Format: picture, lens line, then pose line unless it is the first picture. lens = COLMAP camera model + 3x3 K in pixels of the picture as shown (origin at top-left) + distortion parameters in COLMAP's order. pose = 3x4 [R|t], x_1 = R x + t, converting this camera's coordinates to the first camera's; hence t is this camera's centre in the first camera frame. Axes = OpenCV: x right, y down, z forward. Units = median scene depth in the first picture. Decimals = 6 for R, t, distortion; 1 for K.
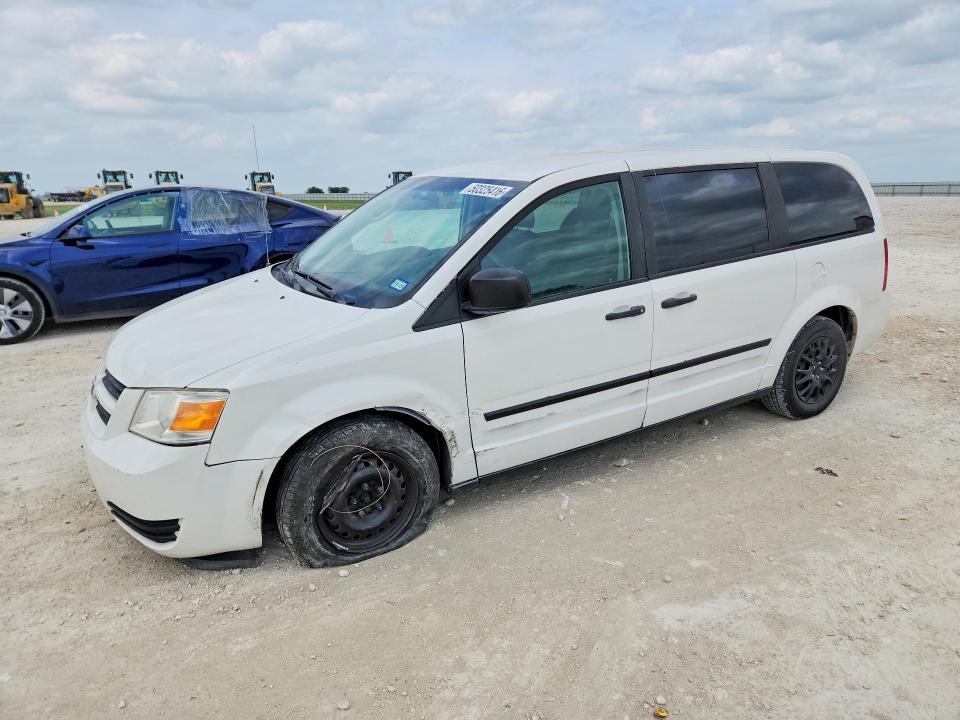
lens RADIAL K [[776.3, 0, 480.0], [0, 776.3, 360.0], [0, 0, 1]] dist [0.033427, -0.014792]
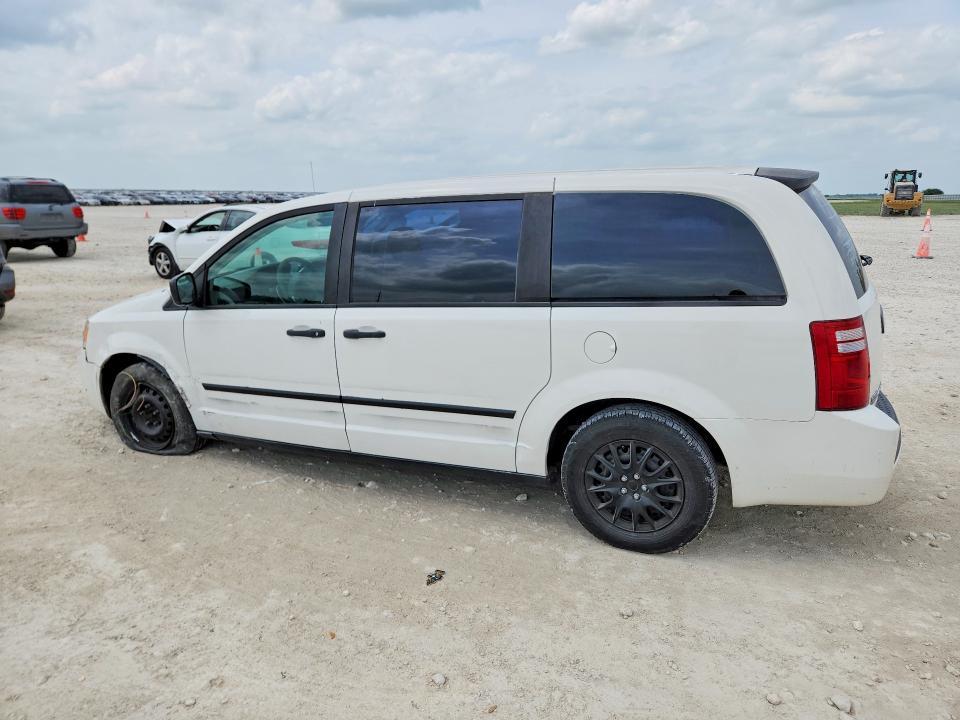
lens RADIAL K [[780.8, 0, 480.4], [0, 780.8, 338.1], [0, 0, 1]] dist [0.007110, -0.014811]
pose [[0.458207, 0.178070, -0.870825, 1.183014], [-0.189011, 0.976840, 0.100296, -0.197813], [0.868516, 0.118639, 0.481252, 0.657075]]
